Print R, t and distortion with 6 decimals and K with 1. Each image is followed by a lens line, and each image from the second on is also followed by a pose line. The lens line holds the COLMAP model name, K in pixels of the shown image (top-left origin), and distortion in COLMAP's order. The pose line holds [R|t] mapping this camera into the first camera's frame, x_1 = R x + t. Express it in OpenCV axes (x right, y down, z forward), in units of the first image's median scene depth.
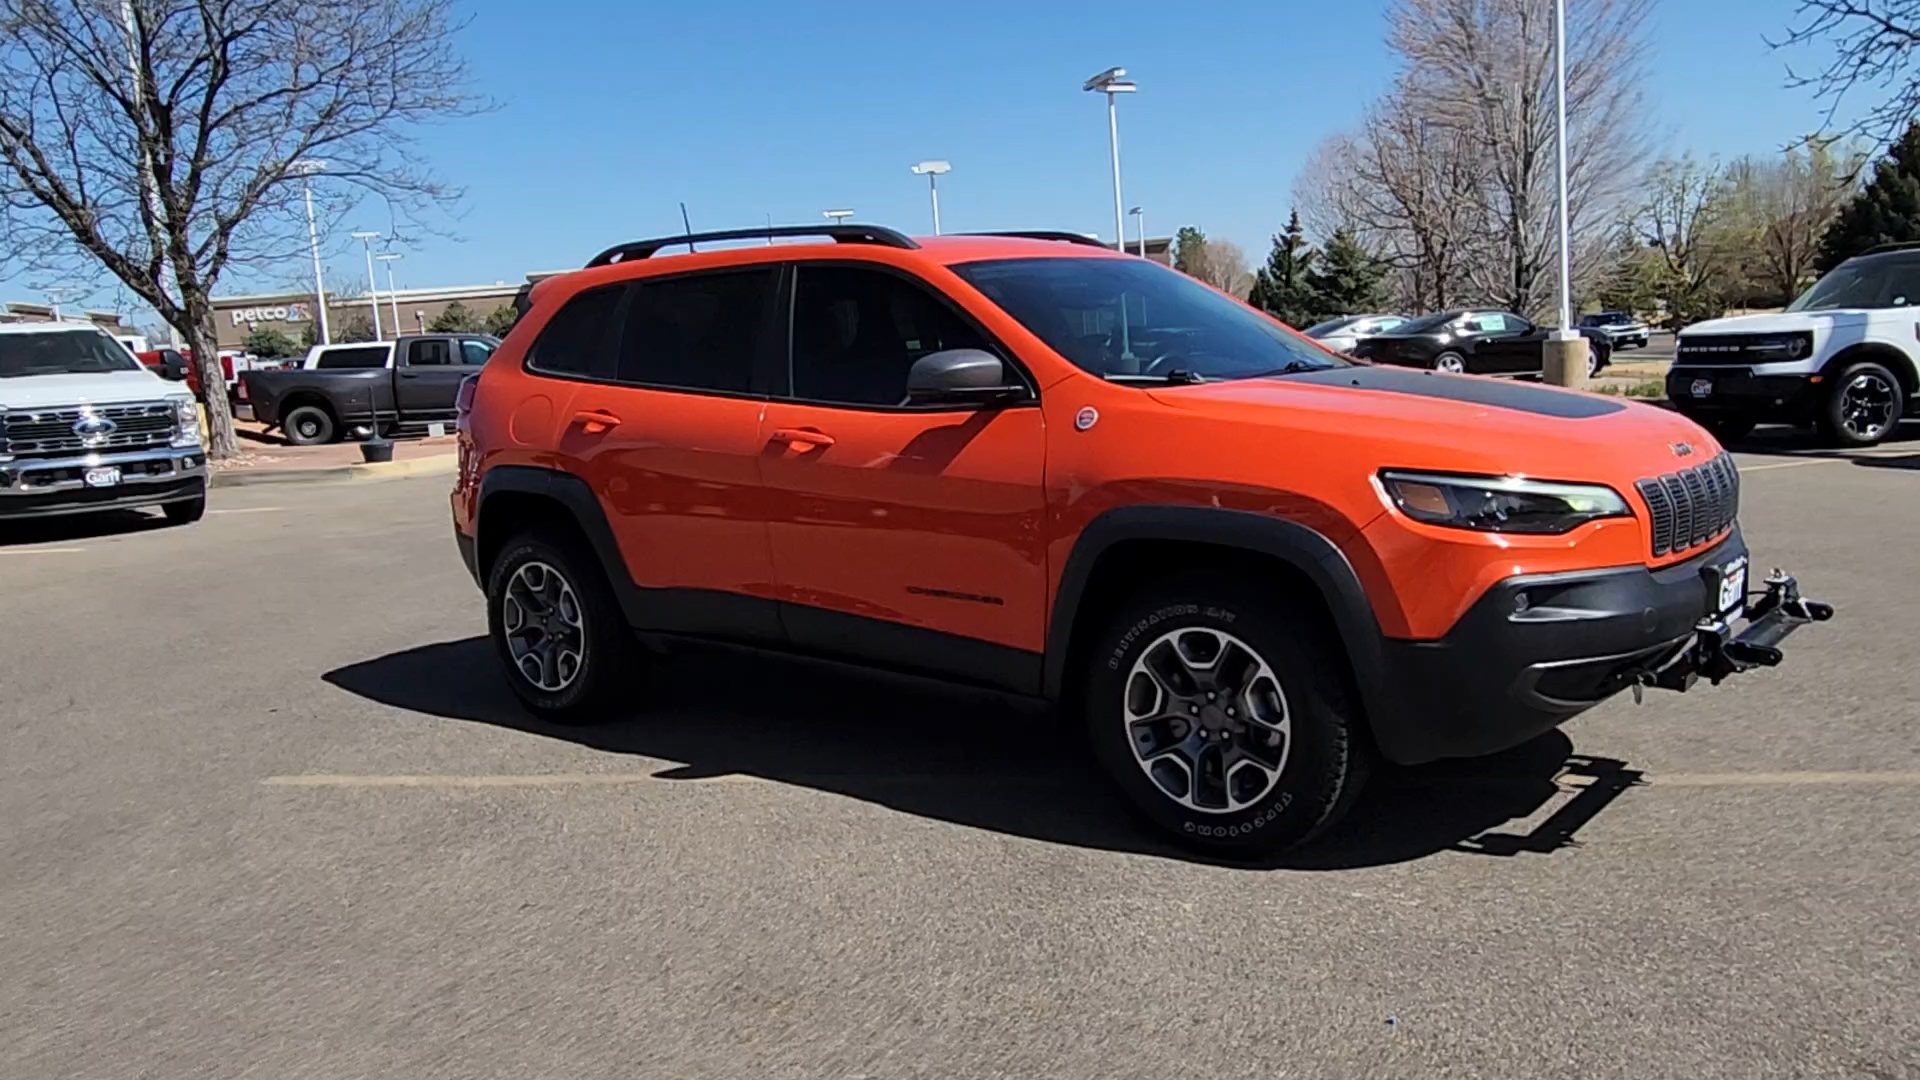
lens RADIAL K [[1534.1, 0, 944.9], [0, 1534.1, 539.8], [0, 0, 1]] dist [-0.000119, 0.018417]
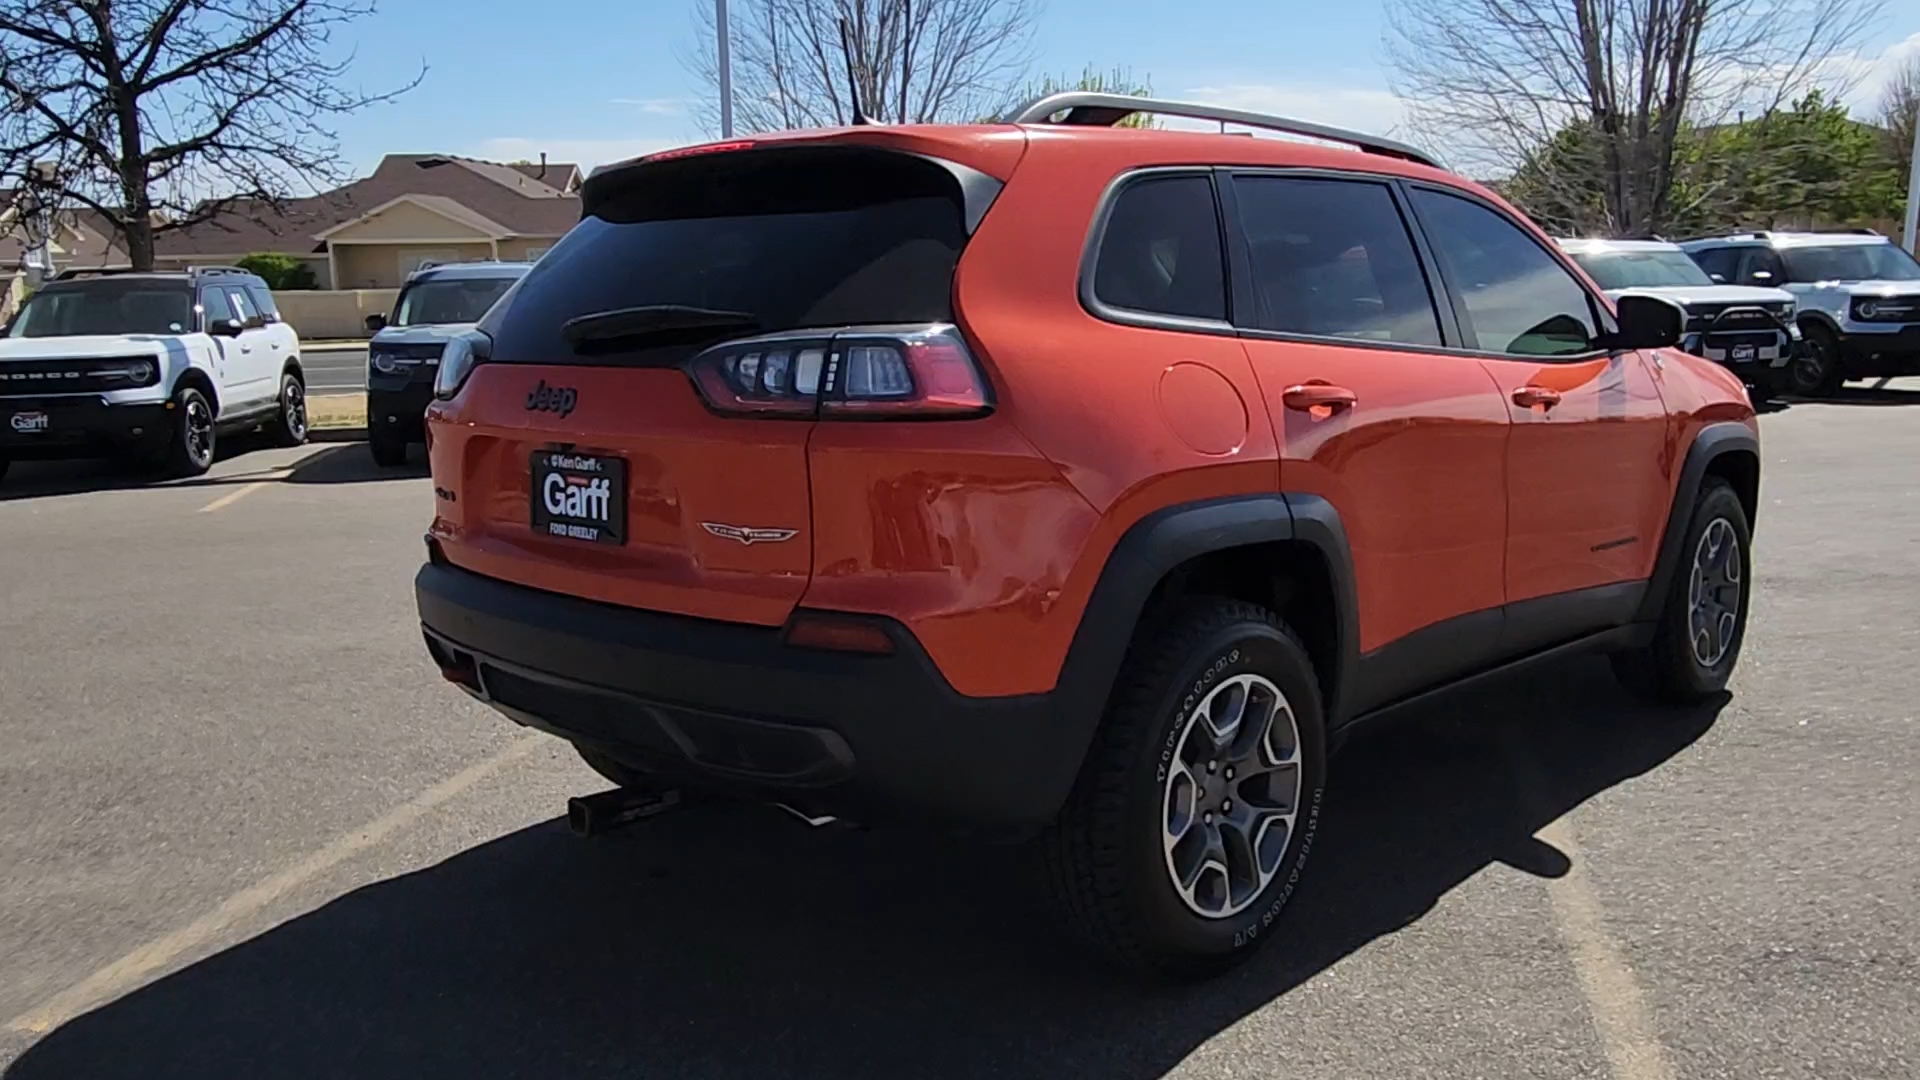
lens RADIAL K [[1534.1, 0, 943.3], [0, 1534.1, 542.7], [0, 0, 1]] dist [-0.000119, 0.018417]
pose [[0.084243, -0.108417, 0.990530, -0.913081], [0.147365, 0.984488, 0.095222, -0.110373], [-0.985488, 0.137947, 0.098913, 1.199623]]
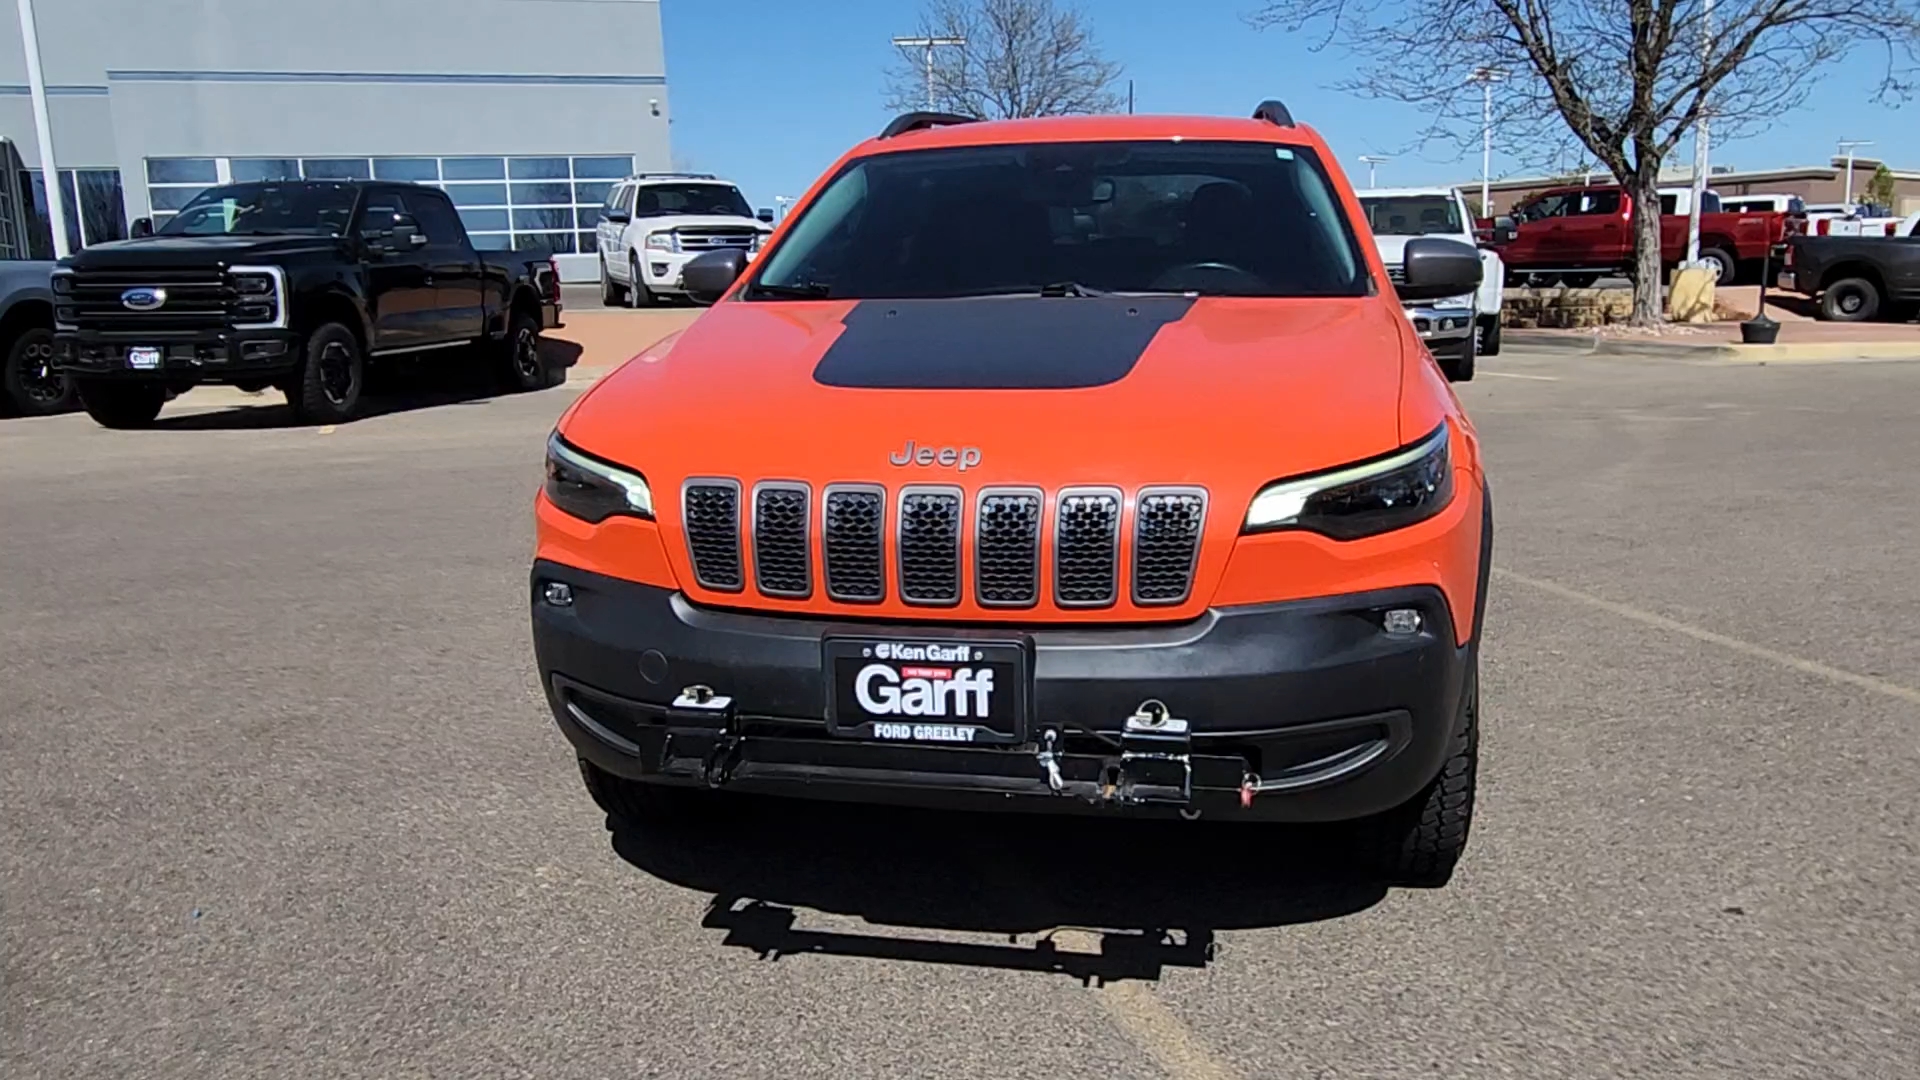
lens RADIAL K [[1534.1, 0, 940.1], [0, 1534.1, 546.8], [0, 0, 1]] dist [-0.000119, 0.018417]
pose [[0.464297, 0.208986, -0.860670, 0.840832], [-0.125517, 0.977481, 0.169638, -0.105917], [0.876740, 0.029267, 0.480073, 0.570194]]
